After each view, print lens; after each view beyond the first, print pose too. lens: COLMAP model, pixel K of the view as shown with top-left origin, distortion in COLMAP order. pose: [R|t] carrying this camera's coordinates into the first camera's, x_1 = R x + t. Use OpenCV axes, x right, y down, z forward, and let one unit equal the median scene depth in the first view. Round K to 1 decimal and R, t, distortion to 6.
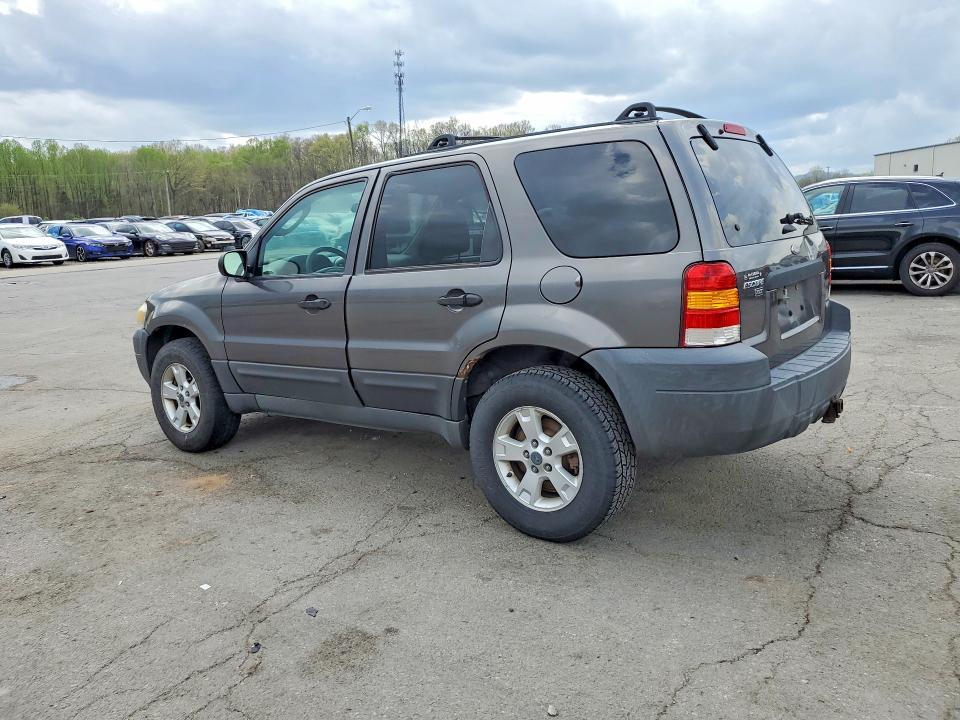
lens RADIAL K [[747.6, 0, 472.7], [0, 747.6, 361.9], [0, 0, 1]] dist [-0.002586, 0.005823]
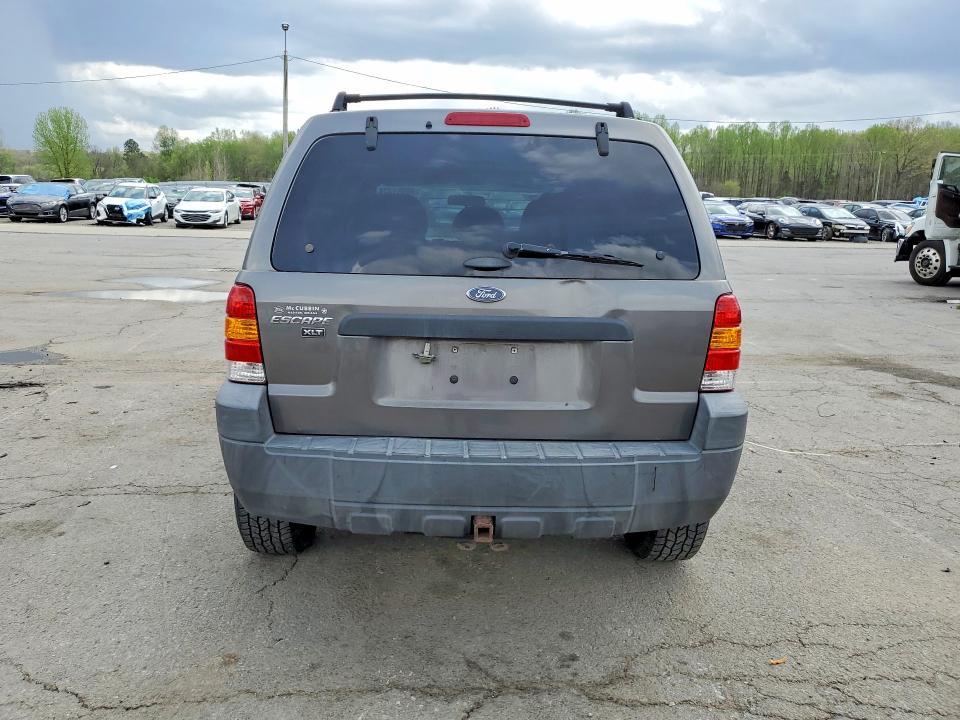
lens RADIAL K [[747.6, 0, 472.7], [0, 747.6, 361.9], [0, 0, 1]] dist [-0.002586, 0.005823]
pose [[0.620814, 0.219757, -0.752527, 0.109275], [-0.201006, 0.972439, 0.118152, -0.019058], [0.757751, 0.077911, 0.647876, 0.062258]]
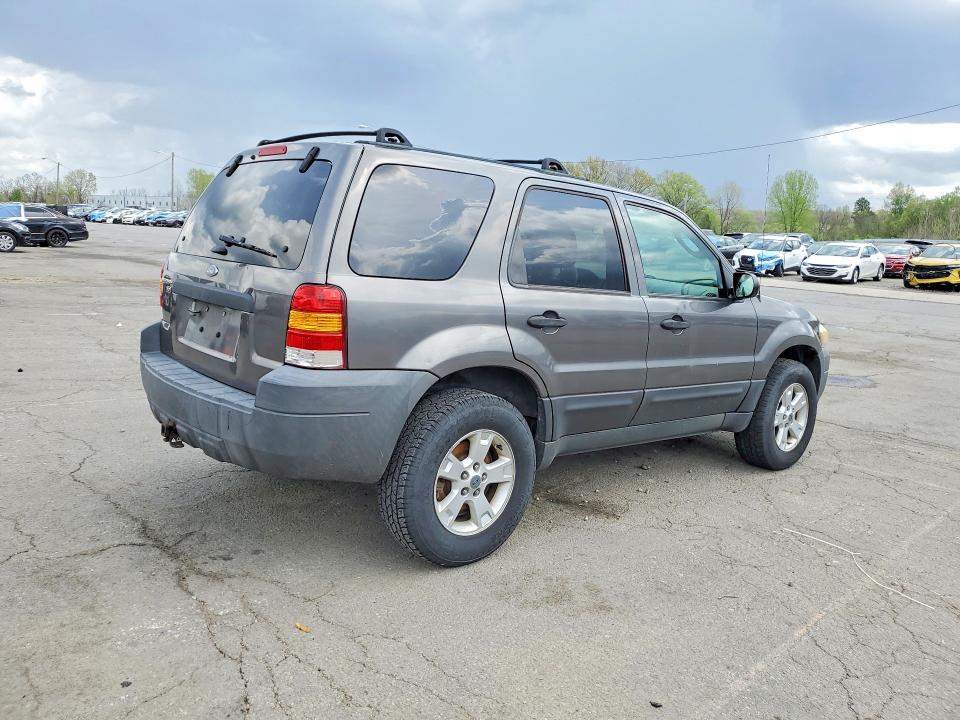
lens RADIAL K [[747.6, 0, 472.7], [0, 747.6, 361.9], [0, 0, 1]] dist [-0.002586, 0.005823]
pose [[-0.209406, 0.199118, -0.957341, 0.151200], [-0.231214, 0.941201, 0.246336, -0.040858], [0.950100, 0.272934, -0.151054, 0.171803]]
